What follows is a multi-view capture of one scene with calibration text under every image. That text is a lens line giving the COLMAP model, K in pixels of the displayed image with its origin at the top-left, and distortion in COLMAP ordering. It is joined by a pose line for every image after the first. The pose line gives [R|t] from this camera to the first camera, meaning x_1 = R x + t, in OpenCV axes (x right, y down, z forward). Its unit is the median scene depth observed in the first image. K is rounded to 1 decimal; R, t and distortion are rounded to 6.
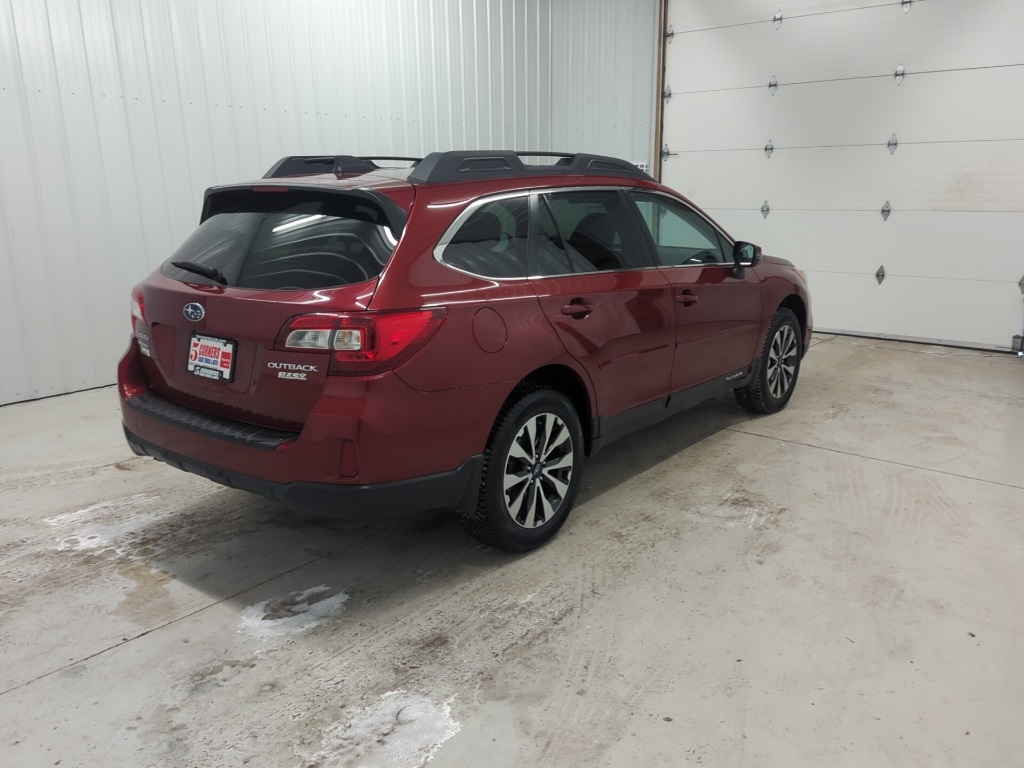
lens RADIAL K [[825.8, 0, 520.8], [0, 825.8, 385.4], [0, 0, 1]] dist [0.074458, -0.068090]
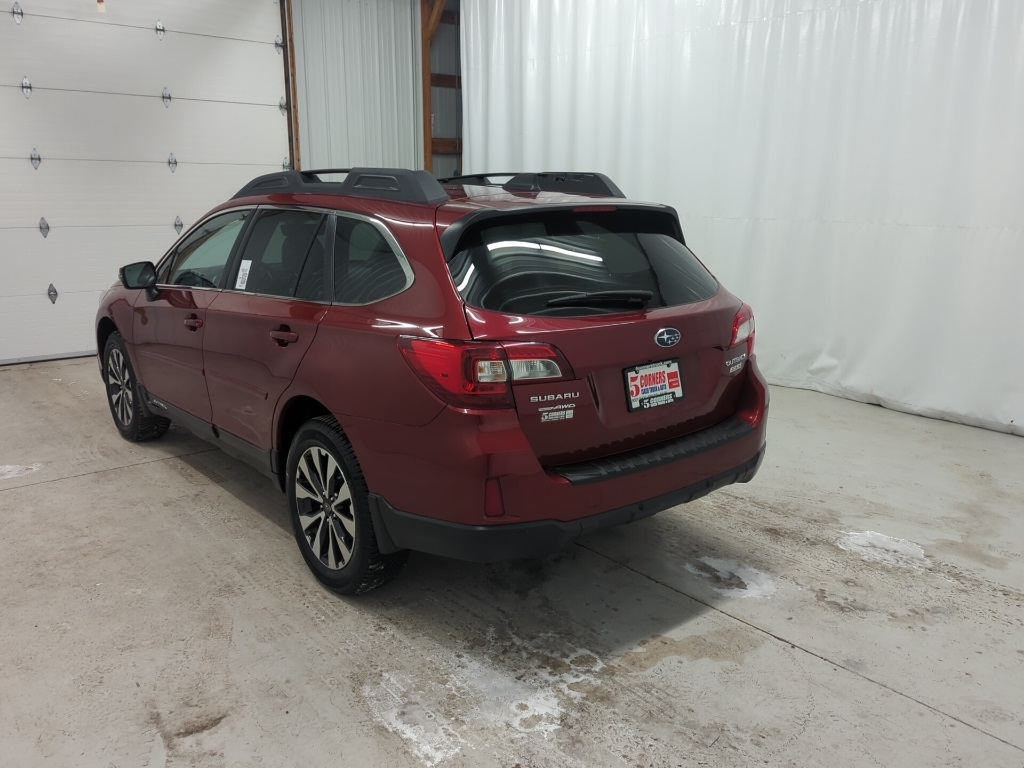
lens RADIAL K [[825.8, 0, 514.4], [0, 825.8, 385.8], [0, 0, 1]] dist [0.074458, -0.068090]
pose [[0.210075, -0.217170, 0.953261, -1.304521], [0.232136, 0.958215, 0.167142, -0.227041], [-0.949727, 0.186173, 0.251710, 0.908790]]
